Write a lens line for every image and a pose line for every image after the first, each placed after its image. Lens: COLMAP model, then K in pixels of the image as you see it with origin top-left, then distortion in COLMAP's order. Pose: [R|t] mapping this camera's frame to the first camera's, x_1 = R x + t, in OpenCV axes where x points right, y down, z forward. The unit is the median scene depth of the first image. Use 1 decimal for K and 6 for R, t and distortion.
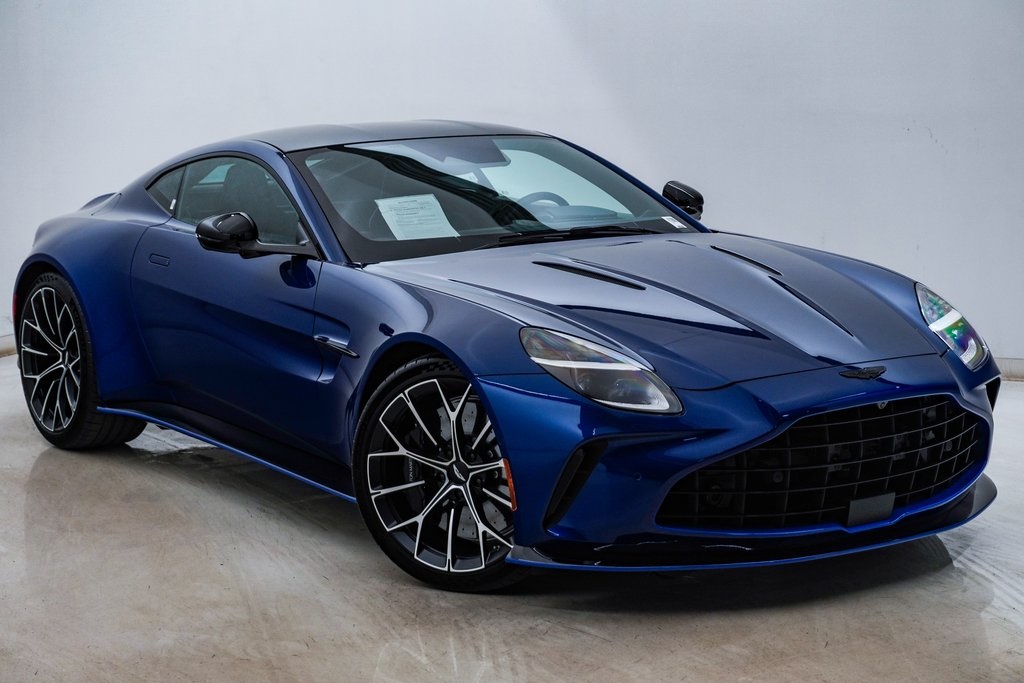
lens RADIAL K [[2193.2, 0, 508.6], [0, 2193.2, 362.0], [0, 0, 1]] dist [-0.161395, 0.000000]
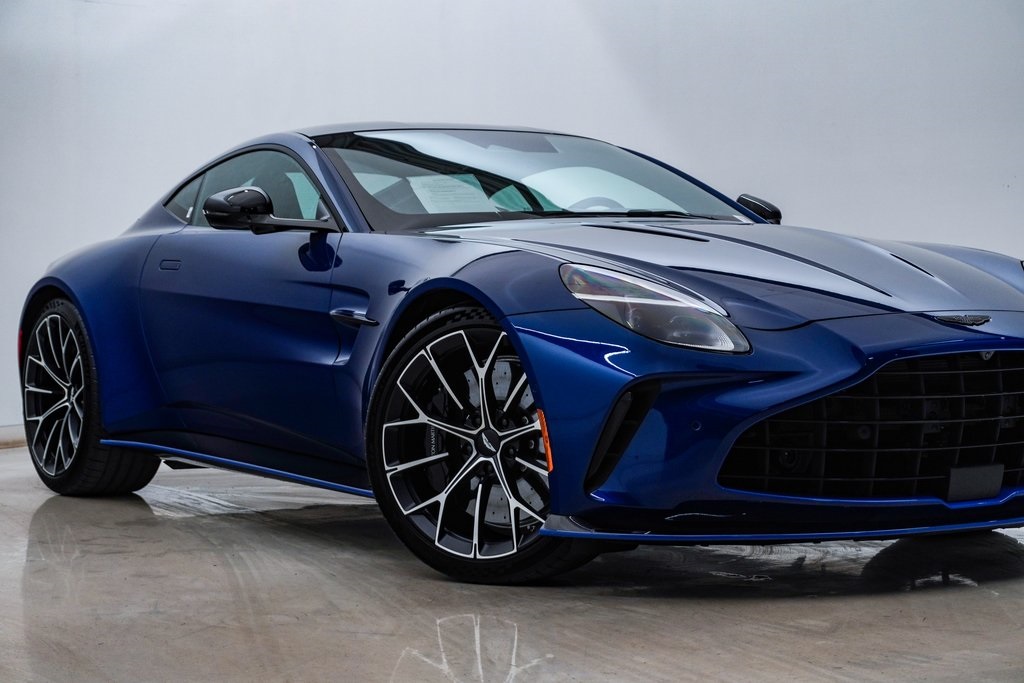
lens RADIAL K [[2193.2, 0, 514.4], [0, 2193.2, 340.6], [0, 0, 1]] dist [-0.161395, 0.000000]
pose [[0.999139, 0.005957, -0.041059, 0.022108], [-0.011235, 0.991512, -0.129531, 0.121388], [0.039939, 0.129881, 0.990725, 0.151735]]
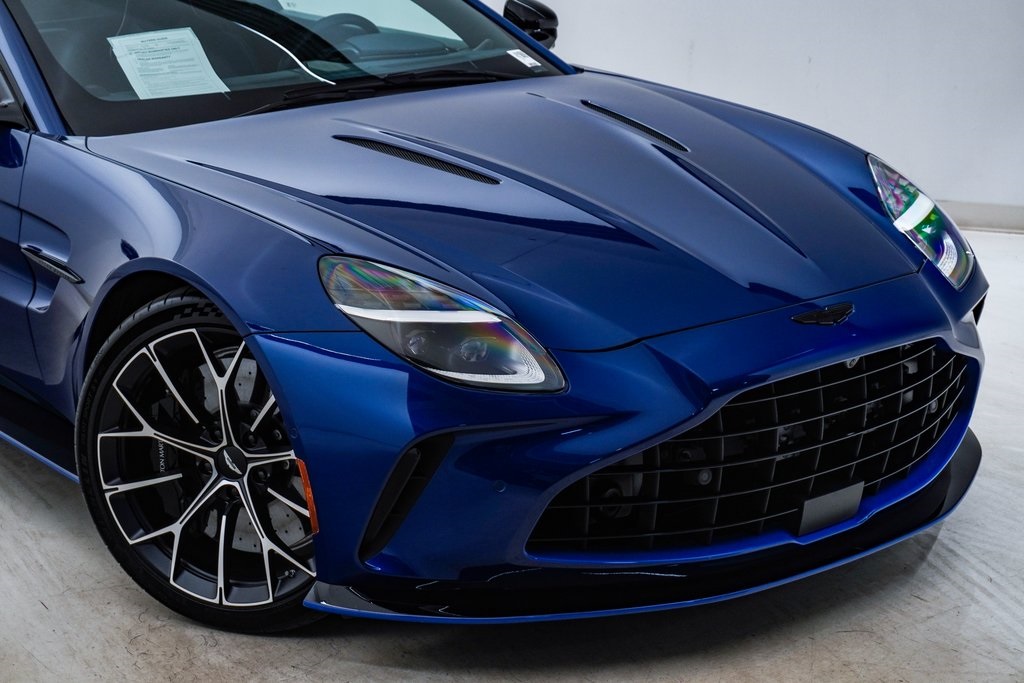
lens RADIAL K [[2193.2, 0, 515.7], [0, 2193.2, 349.2], [0, 0, 1]] dist [-0.161395, 0.000000]
pose [[0.994837, -0.017853, 0.099899, -0.002184], [0.006336, 0.993410, 0.114436, -0.061583], [-0.101284, -0.113212, 0.988395, 0.322918]]
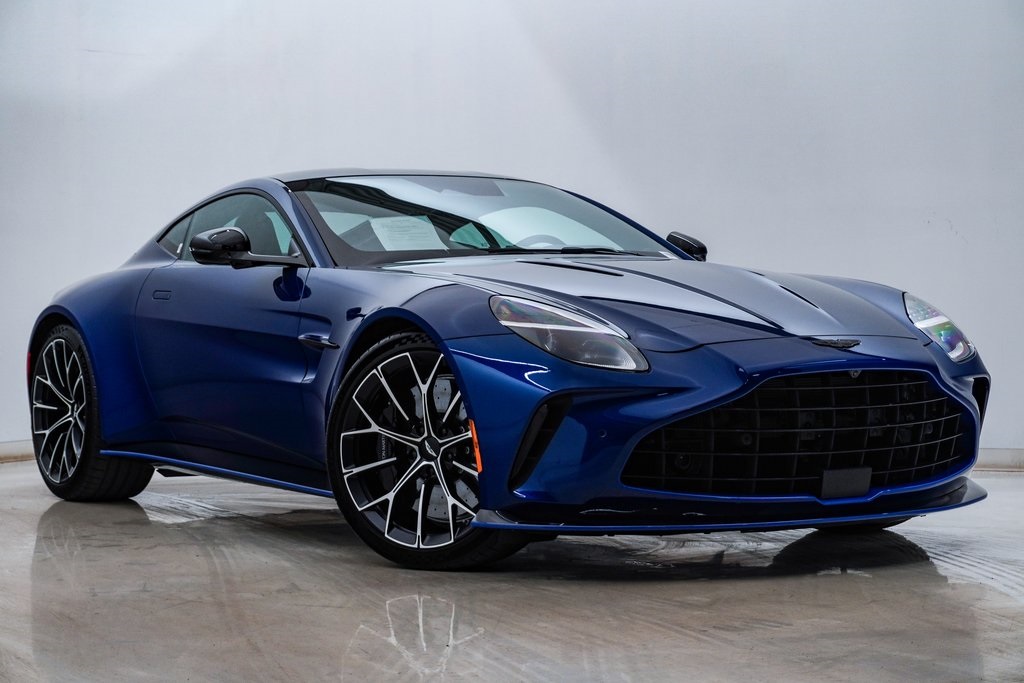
lens RADIAL K [[2193.2, 0, 508.1], [0, 2193.2, 341.3], [0, 0, 1]] dist [-0.161395, 0.000000]
pose [[0.998886, 0.005728, -0.046848, 0.058666], [-0.012275, 0.989976, -0.140700, 0.141553], [0.045573, 0.141118, 0.988943, 0.013131]]
